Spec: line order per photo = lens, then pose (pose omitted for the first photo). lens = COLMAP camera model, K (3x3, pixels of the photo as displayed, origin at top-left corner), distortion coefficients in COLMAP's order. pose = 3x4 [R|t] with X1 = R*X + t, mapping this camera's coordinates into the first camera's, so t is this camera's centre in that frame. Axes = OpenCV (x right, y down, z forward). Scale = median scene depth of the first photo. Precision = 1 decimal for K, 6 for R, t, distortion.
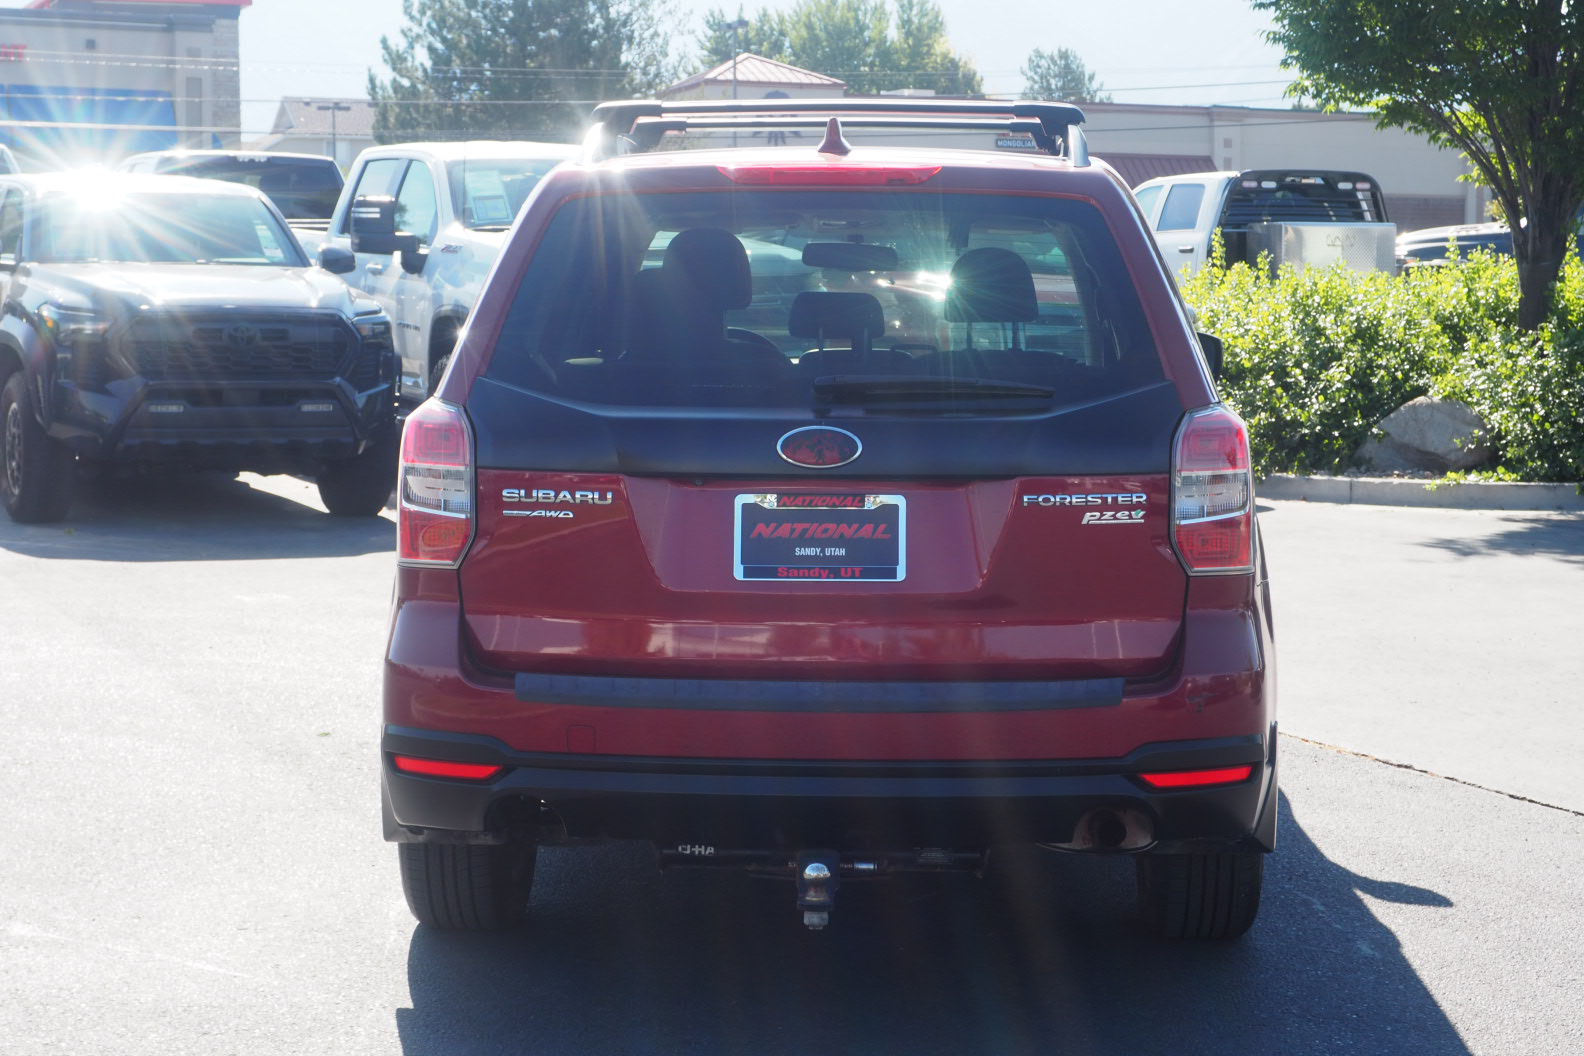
lens RADIAL K [[2859.6, 0, 790.7], [0, 2859.6, 538.2], [0, 0, 1]] dist [0.025473, 0.000000]
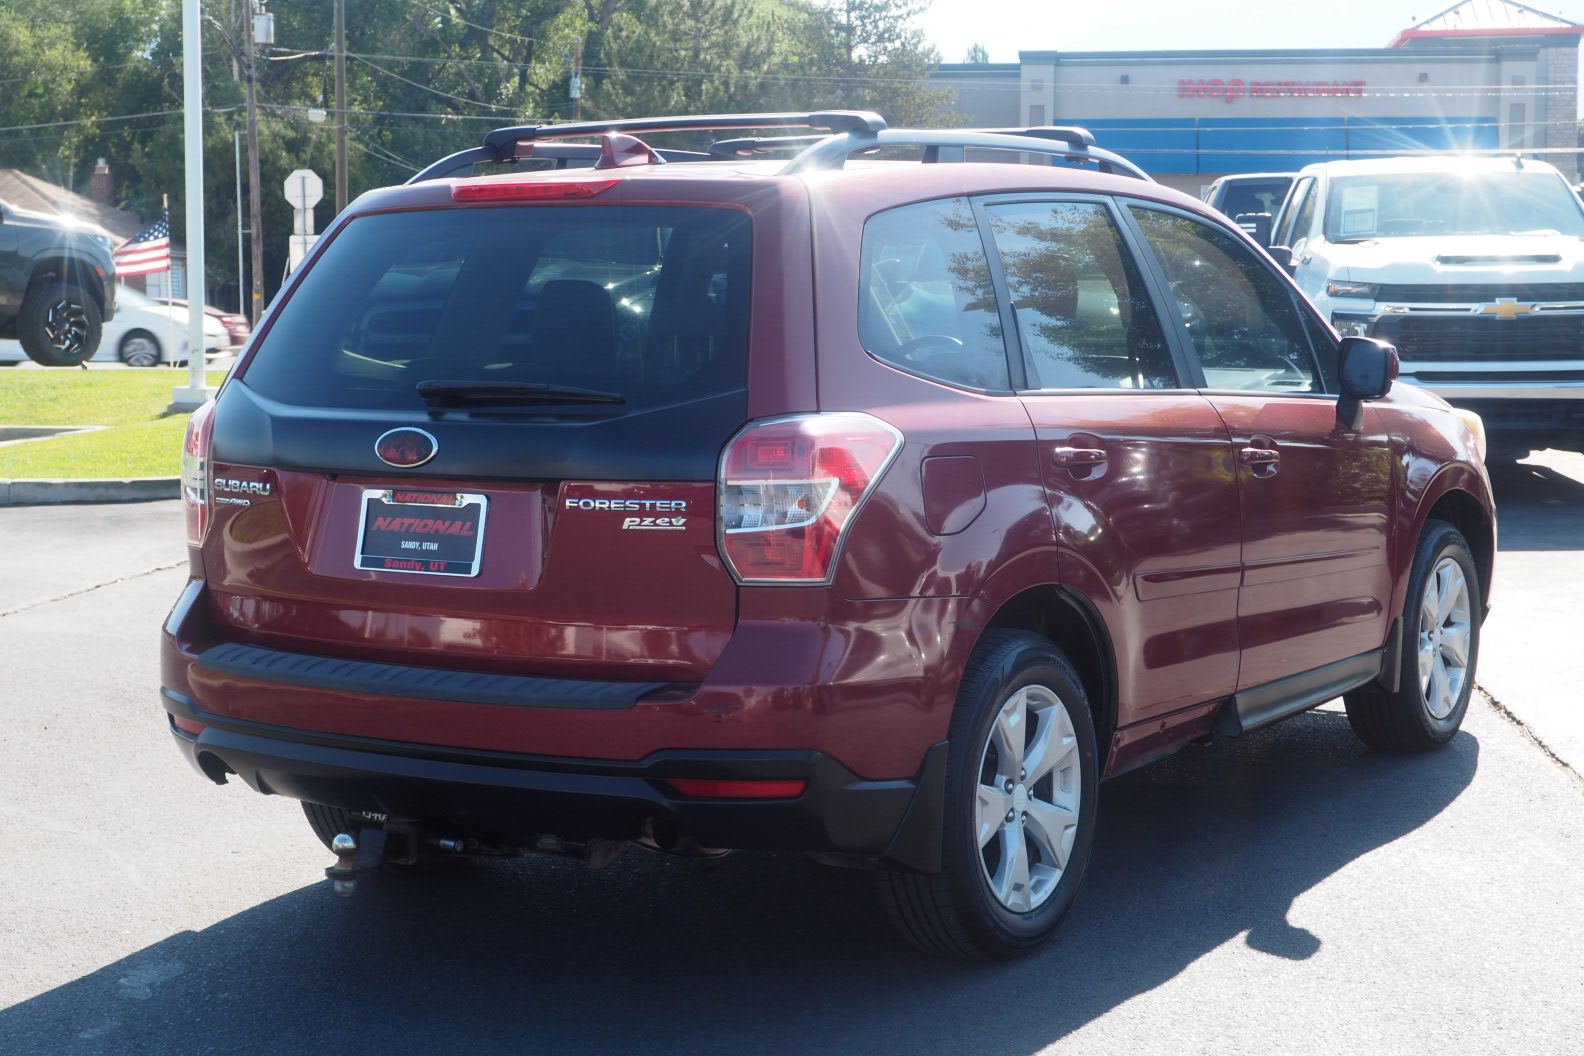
lens RADIAL K [[2575.7, 0, 794.1], [0, 2575.7, 526.9], [0, 0, 1]] dist [0.033893, 0.000000]
pose [[0.867235, 0.037823, -0.496461, 0.606456], [-0.037372, 0.999243, 0.010844, -0.017757], [0.496495, 0.009149, 0.867991, 0.234587]]
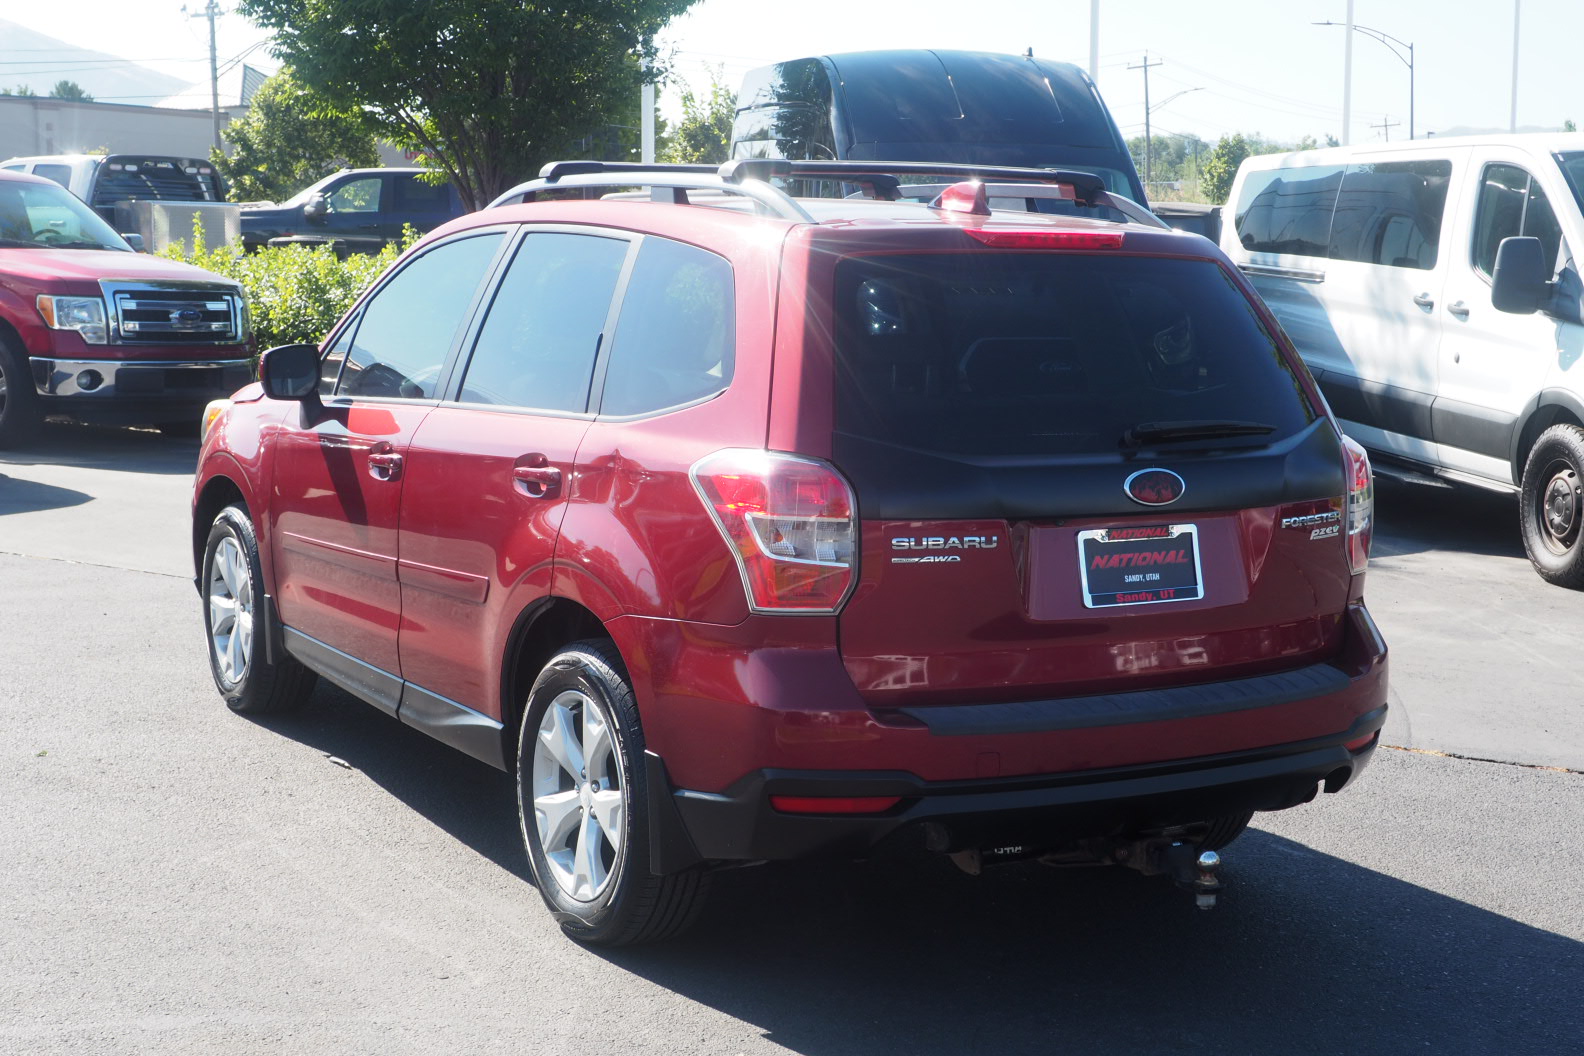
lens RADIAL K [[2294.7, 0, 792.6], [0, 2294.7, 514.8], [0, 0, 1]] dist [0.026180, 0.000000]
pose [[0.843657, -0.053661, 0.534194, -0.593339], [0.036282, 0.998416, 0.042992, -0.064513], [-0.535655, -0.016888, 0.844268, 0.301116]]
